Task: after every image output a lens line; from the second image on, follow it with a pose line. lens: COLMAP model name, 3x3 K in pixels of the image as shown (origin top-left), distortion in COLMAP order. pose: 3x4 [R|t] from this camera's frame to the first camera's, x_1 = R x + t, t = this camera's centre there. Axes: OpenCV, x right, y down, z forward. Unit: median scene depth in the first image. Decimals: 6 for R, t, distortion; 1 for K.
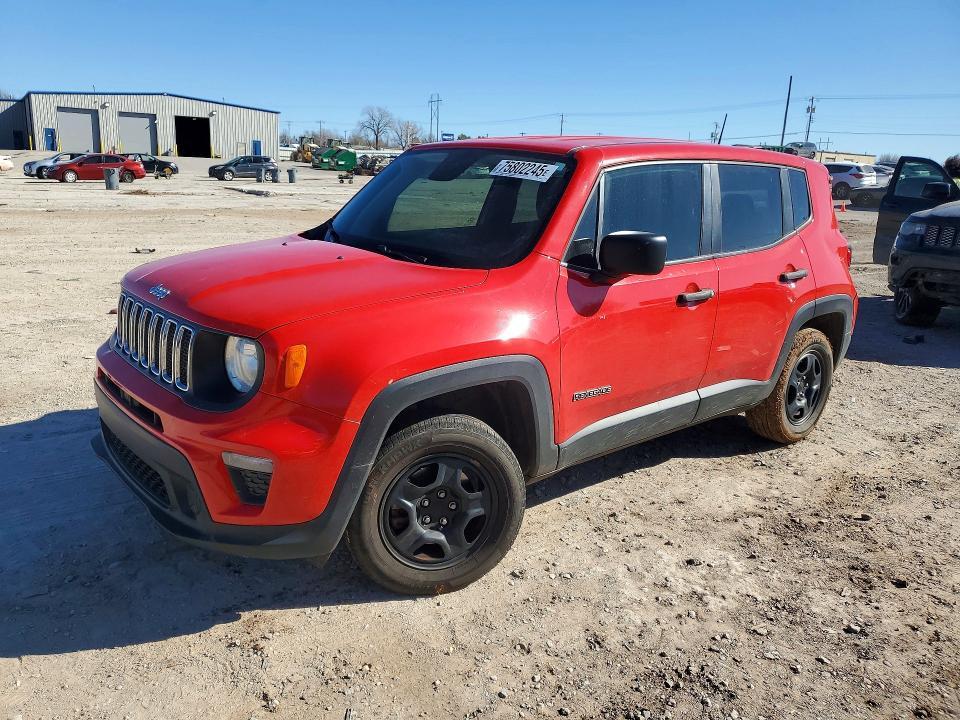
lens RADIAL K [[769.0, 0, 480.0], [0, 769.0, 360.0], [0, 0, 1]] dist [0.028976, -0.001177]
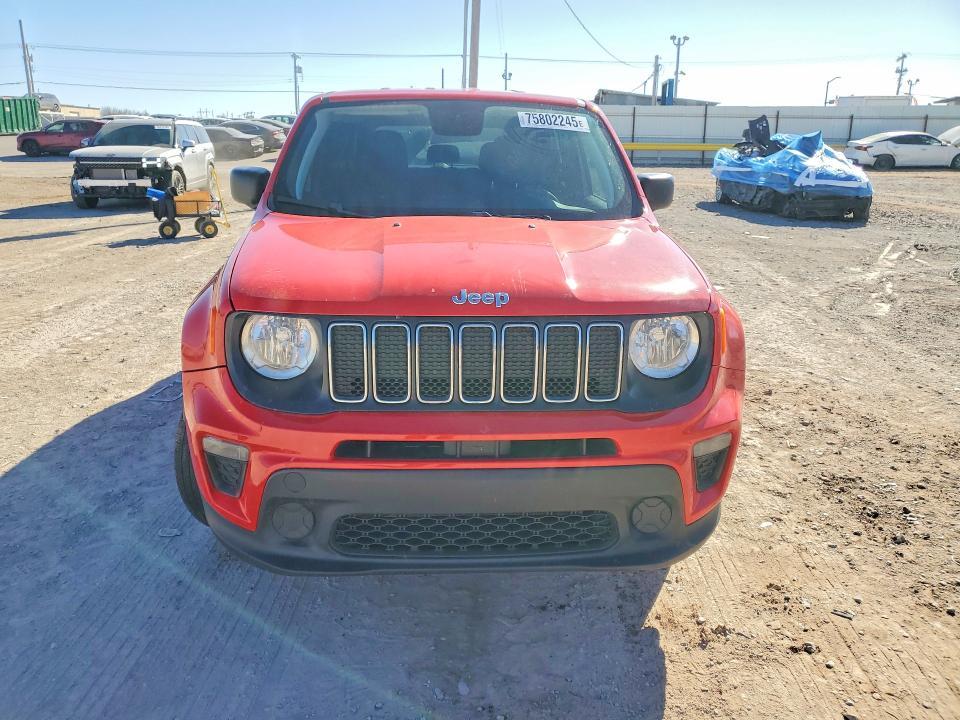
lens RADIAL K [[769.0, 0, 480.0], [0, 769.0, 360.0], [0, 0, 1]] dist [0.028976, -0.001177]
pose [[0.577159, -0.262062, 0.773441, -1.045377], [0.219288, 0.962061, 0.162334, -0.159515], [-0.786639, 0.075914, 0.612729, 0.582199]]
